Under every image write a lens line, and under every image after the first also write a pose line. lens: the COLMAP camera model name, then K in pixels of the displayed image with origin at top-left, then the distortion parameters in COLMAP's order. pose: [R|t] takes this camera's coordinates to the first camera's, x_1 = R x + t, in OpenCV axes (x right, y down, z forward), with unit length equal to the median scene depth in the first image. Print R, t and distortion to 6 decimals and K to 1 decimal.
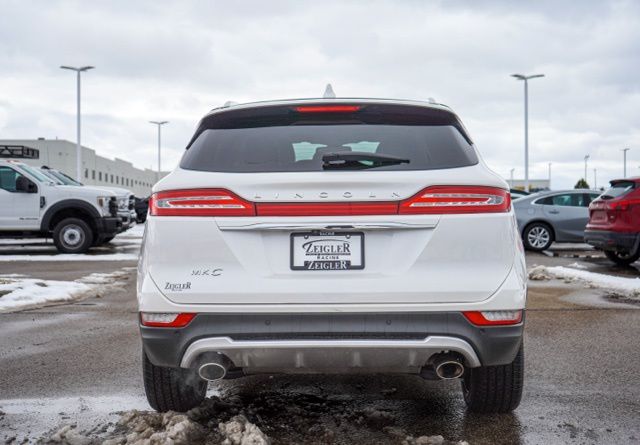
lens RADIAL K [[871.3, 0, 258.0], [0, 871.3, 221.4], [0, 0, 1]] dist [0.002880, 0.020208]
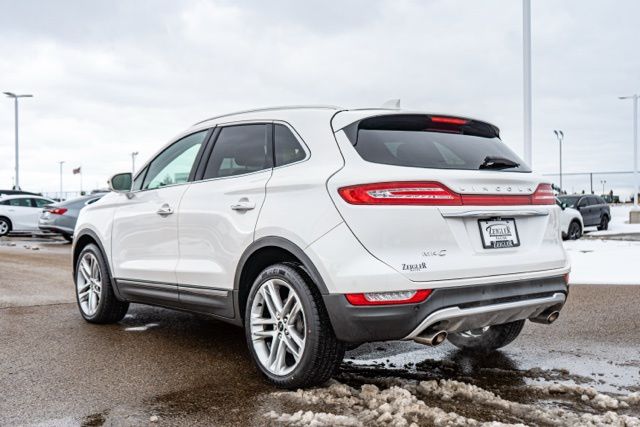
lens RADIAL K [[739.1, 0, 281.6], [0, 739.1, 213.1], [0, 0, 1]] dist [0.010795, 0.021641]
pose [[0.749951, 0.000104, 0.661493, -0.870369], [0.007512, 0.999934, -0.008674, 0.011886], [-0.661451, 0.011474, 0.749901, 0.397089]]
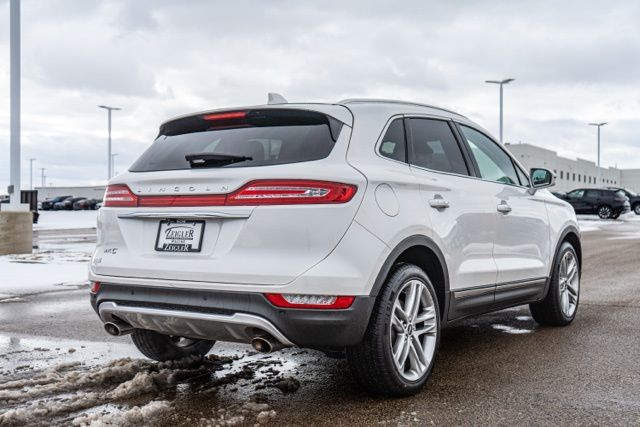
lens RADIAL K [[739.1, 0, 281.6], [0, 739.1, 213.1], [0, 0, 1]] dist [0.010795, 0.021641]
pose [[0.856072, 0.006856, -0.516812, 0.720019], [-0.007862, 0.999969, 0.000243, 0.001251], [0.516798, 0.003855, 0.856099, 0.202618]]
